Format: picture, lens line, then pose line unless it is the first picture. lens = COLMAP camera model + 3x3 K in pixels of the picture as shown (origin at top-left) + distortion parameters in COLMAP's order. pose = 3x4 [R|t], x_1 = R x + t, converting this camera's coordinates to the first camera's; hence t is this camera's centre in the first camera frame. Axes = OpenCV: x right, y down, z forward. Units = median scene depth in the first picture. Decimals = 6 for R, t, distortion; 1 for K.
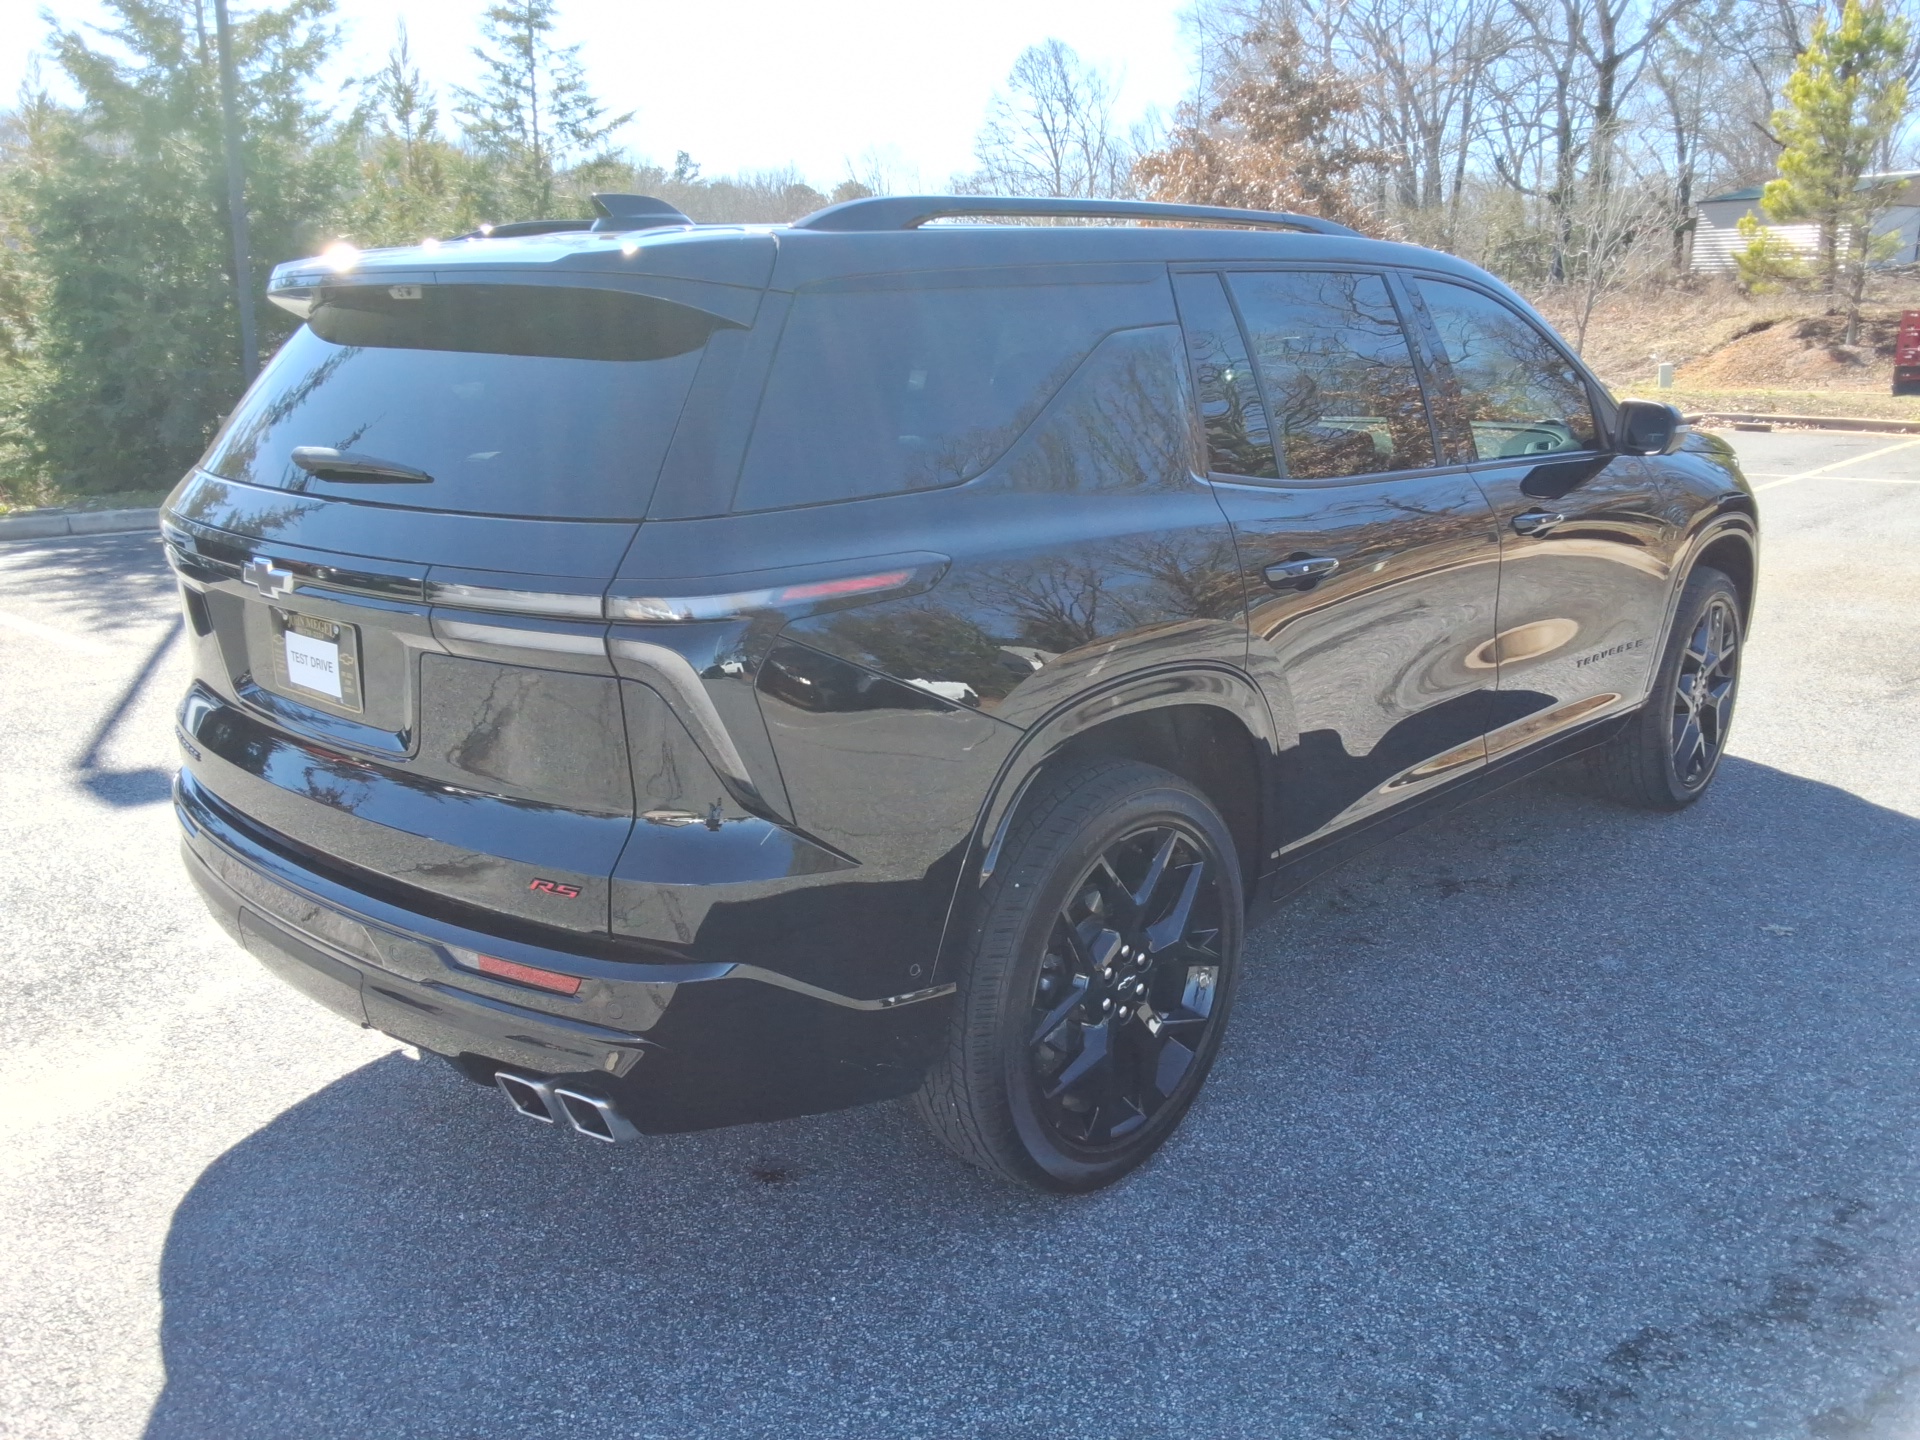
lens RADIAL K [[1553.8, 0, 970.0], [0, 1553.8, 678.8], [0, 0, 1]] dist [0.106051, -0.172134]
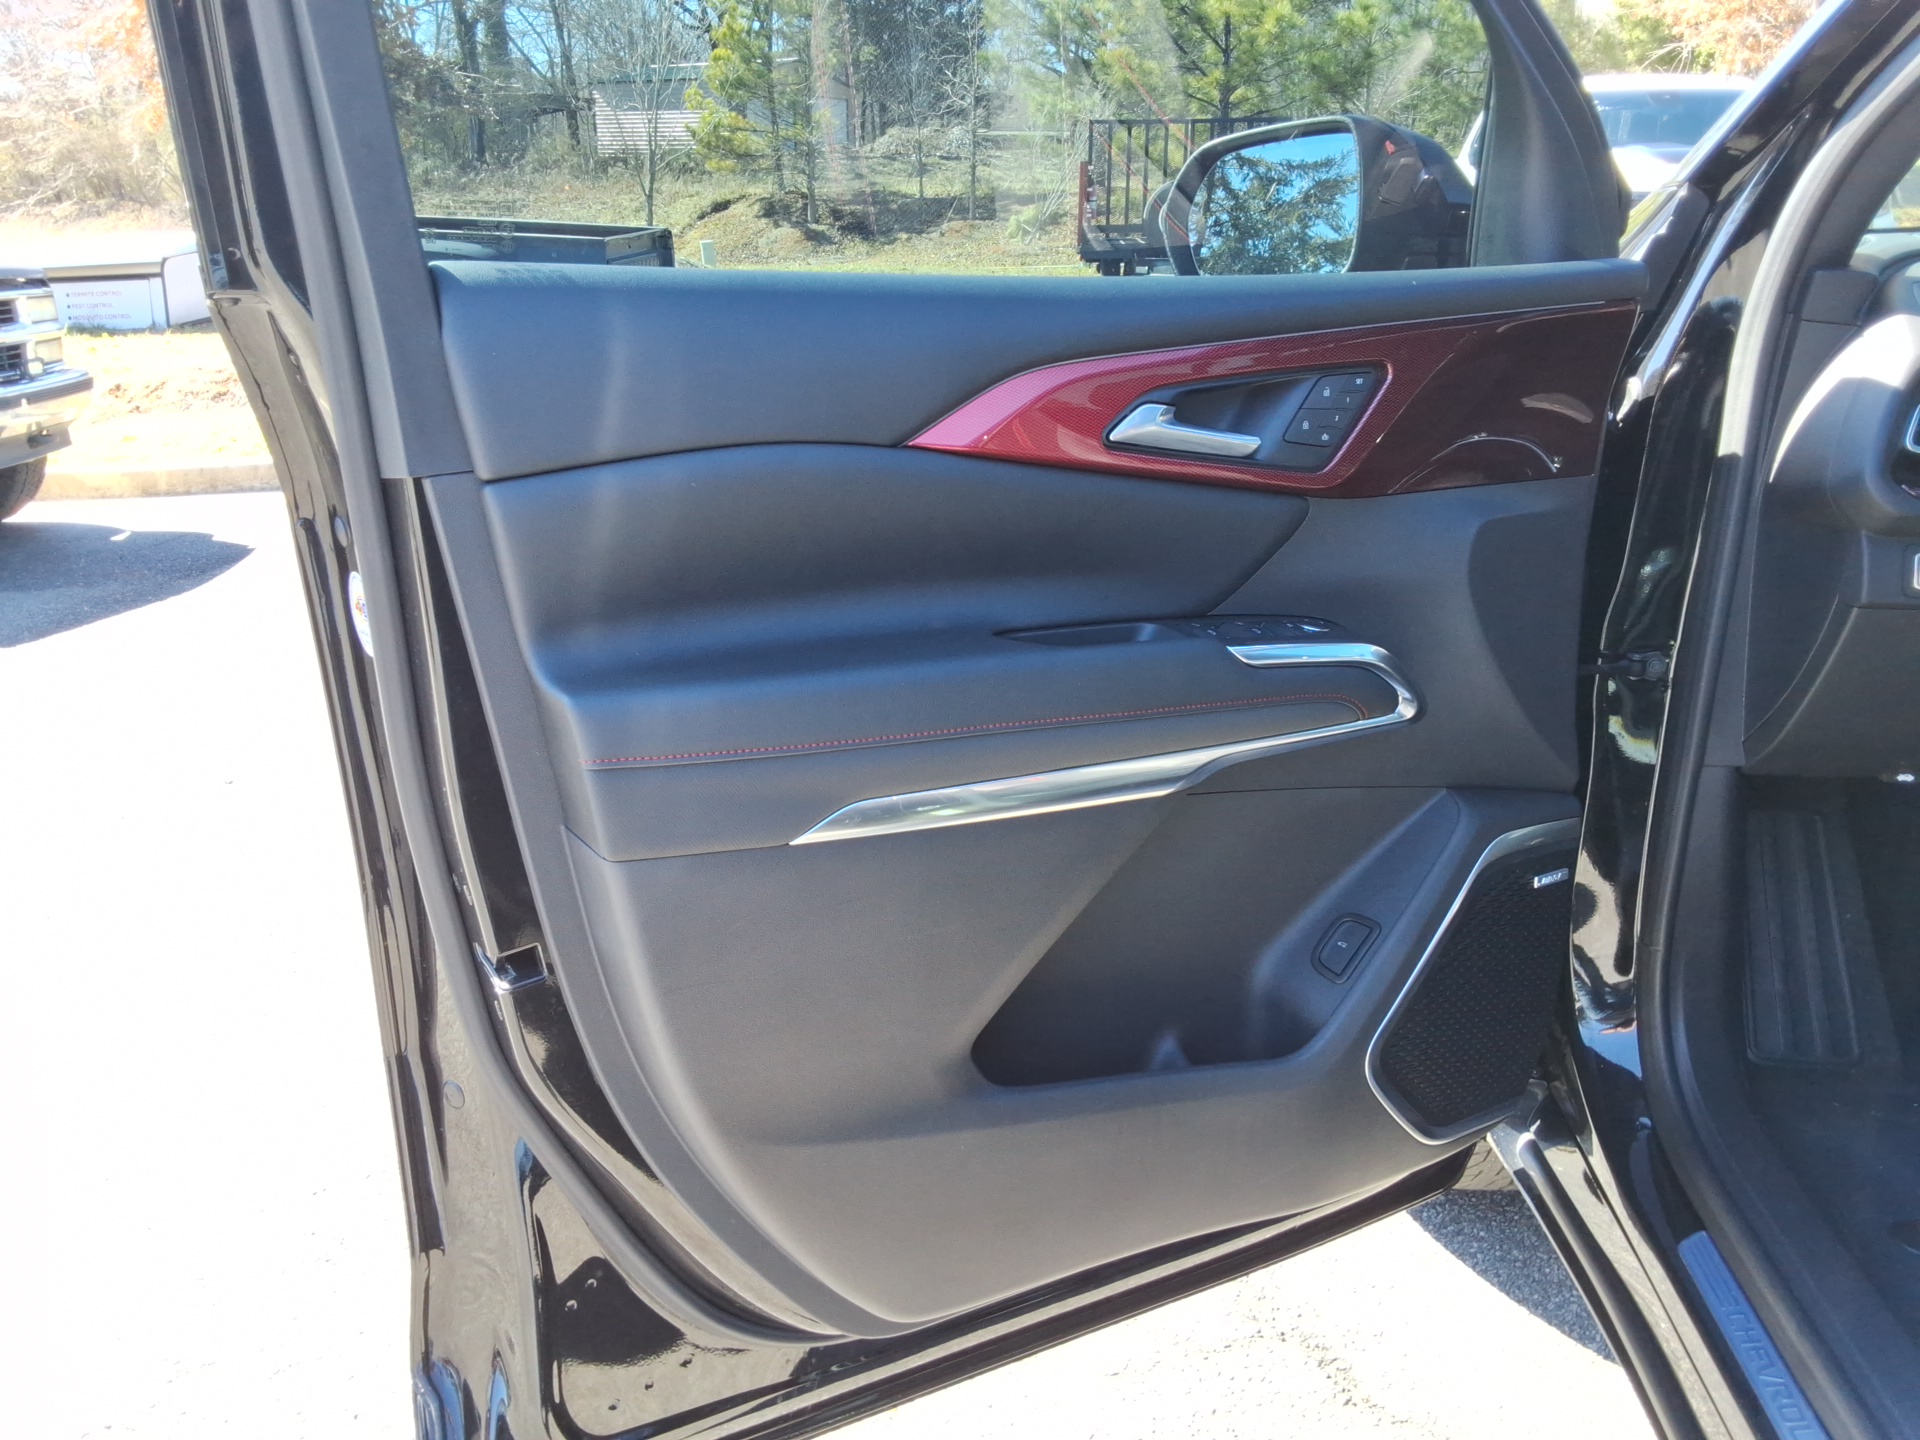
lens RADIAL K [[1532.1, 0, 978.4], [0, 1532.1, 712.5], [0, 0, 1]] dist [0.109253, -0.176700]
pose [[0.779009, -0.199258, 0.594509, -0.018147], [0.146377, 0.979756, 0.136575, -0.021335], [-0.609687, -0.019371, 0.792405, 0.128666]]
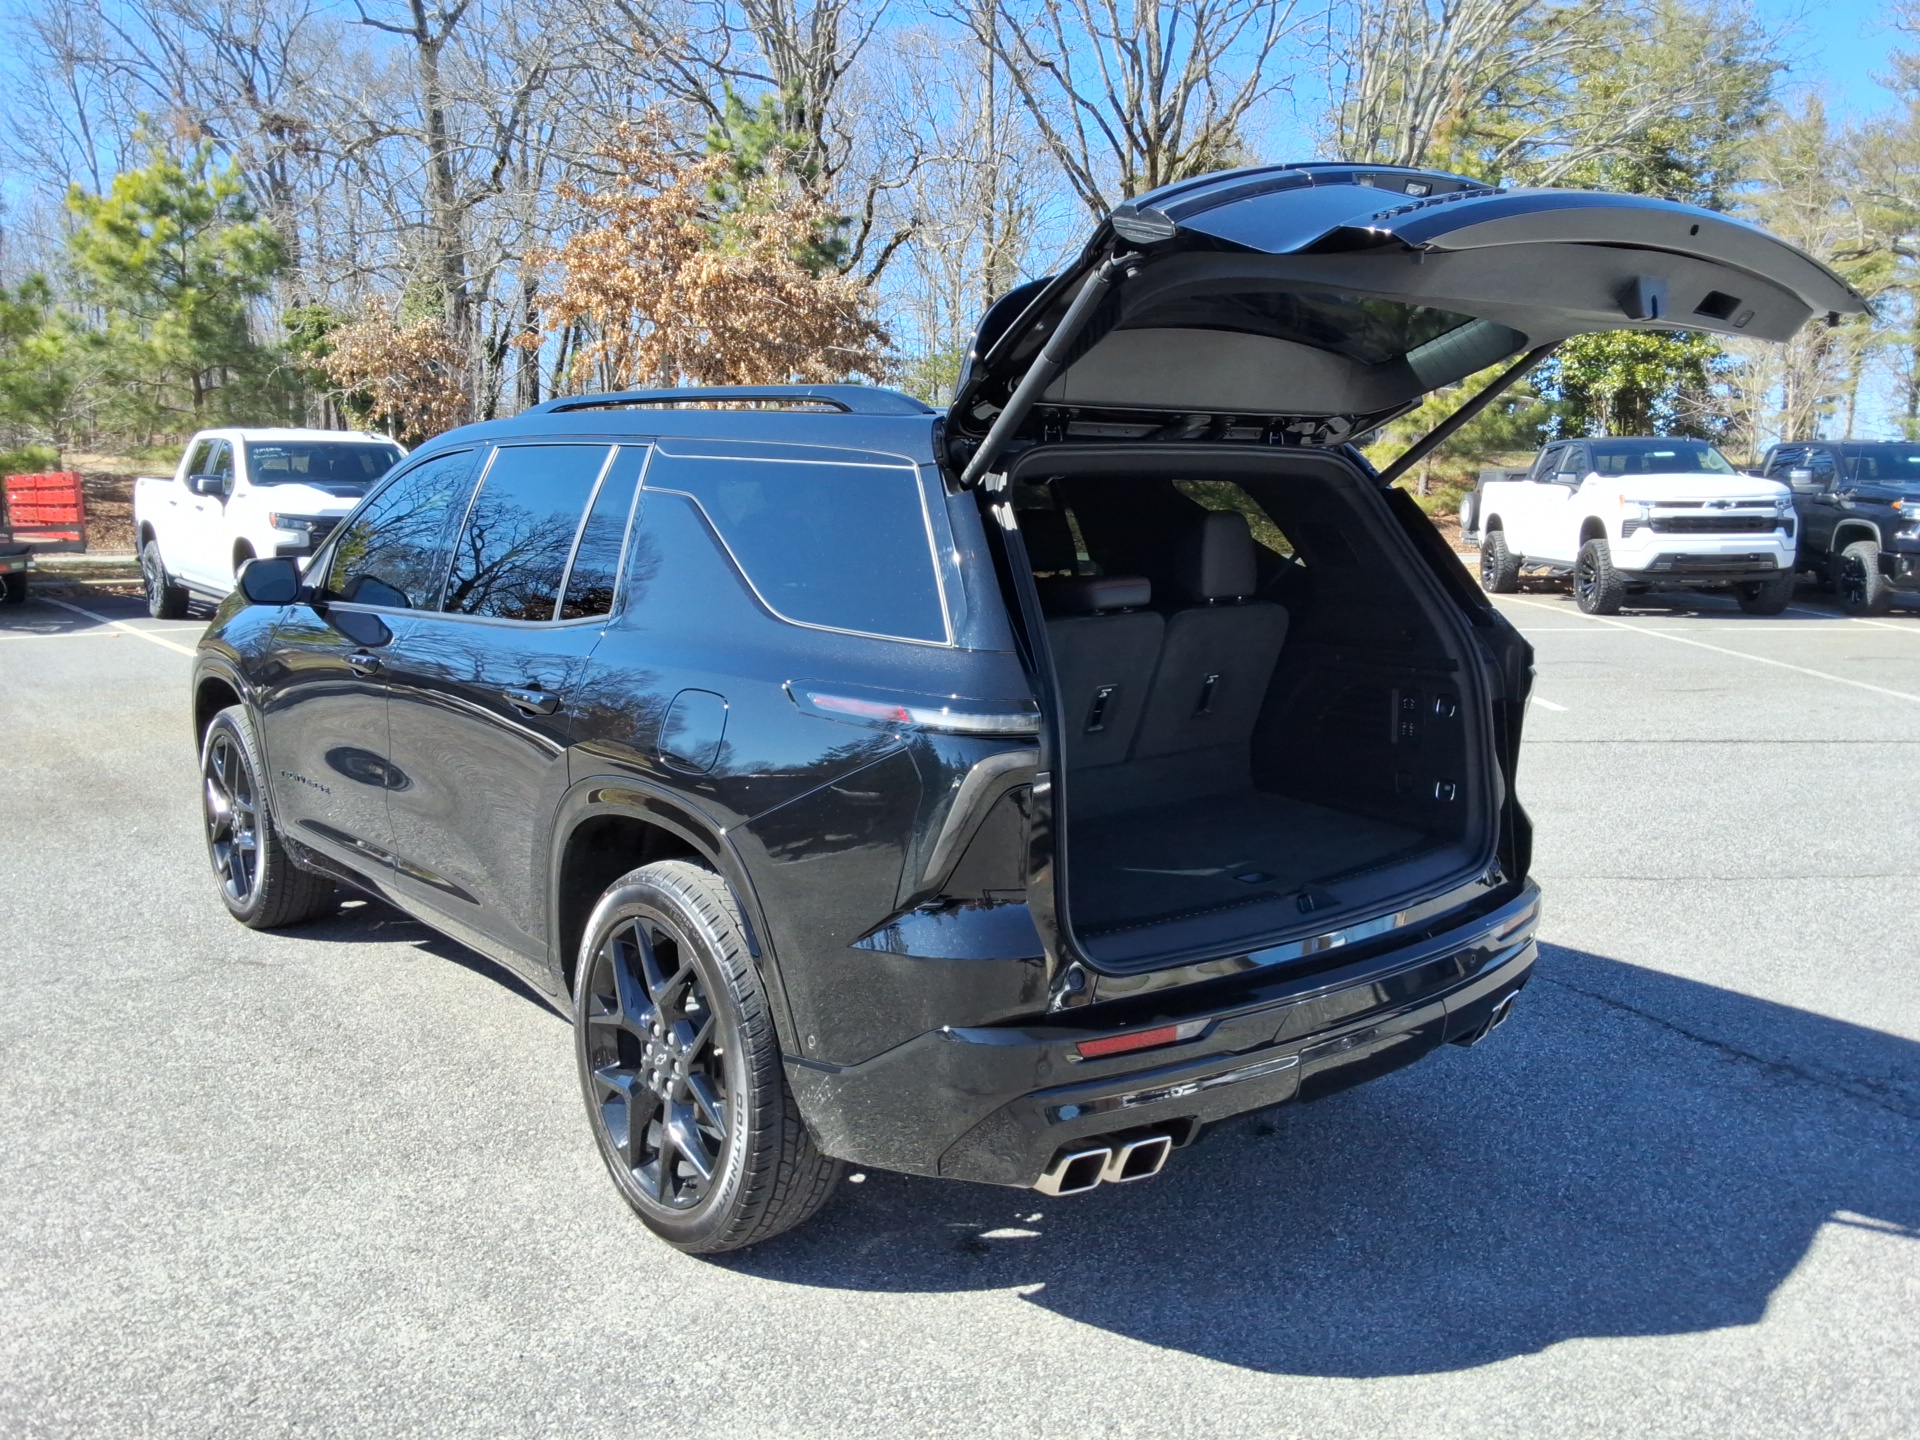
lens RADIAL K [[1553.8, 0, 970.0], [0, 1553.8, 678.8], [0, 0, 1]] dist [0.106051, -0.172134]
pose [[0.129236, -0.118938, 0.984455, -0.108109], [0.217307, 0.972046, 0.088911, -0.016806], [-0.967510, 0.202438, 0.151469, 0.074625]]
